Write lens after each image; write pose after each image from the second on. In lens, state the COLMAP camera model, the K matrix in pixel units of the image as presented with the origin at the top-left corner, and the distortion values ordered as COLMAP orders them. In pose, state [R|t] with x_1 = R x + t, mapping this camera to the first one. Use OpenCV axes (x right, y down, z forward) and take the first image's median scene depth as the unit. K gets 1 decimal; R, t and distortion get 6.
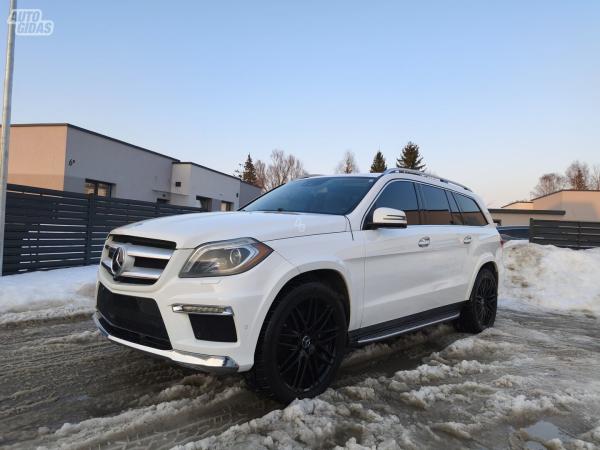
lens RADIAL K [[407.9, 0, 300.0], [0, 407.9, 225.0], [0, 0, 1]] dist [0.077579, -0.074709]
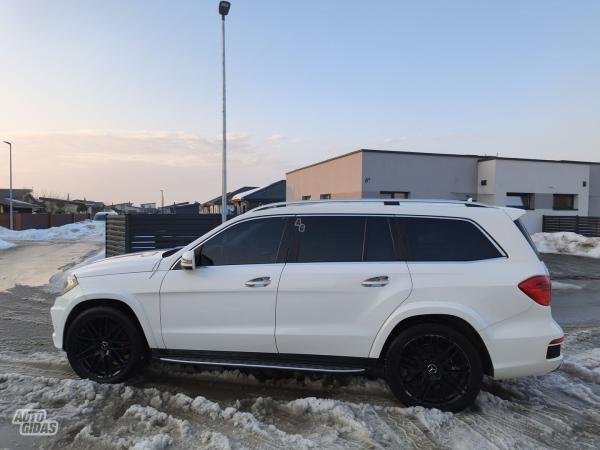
lens RADIAL K [[407.9, 0, 300.0], [0, 407.9, 225.0], [0, 0, 1]] dist [0.077579, -0.074709]
pose [[0.555752, -0.017266, -0.831169, 0.350694], [0.035814, 0.999353, 0.003187, -0.028387], [0.830577, -0.031538, 0.556011, 0.159880]]
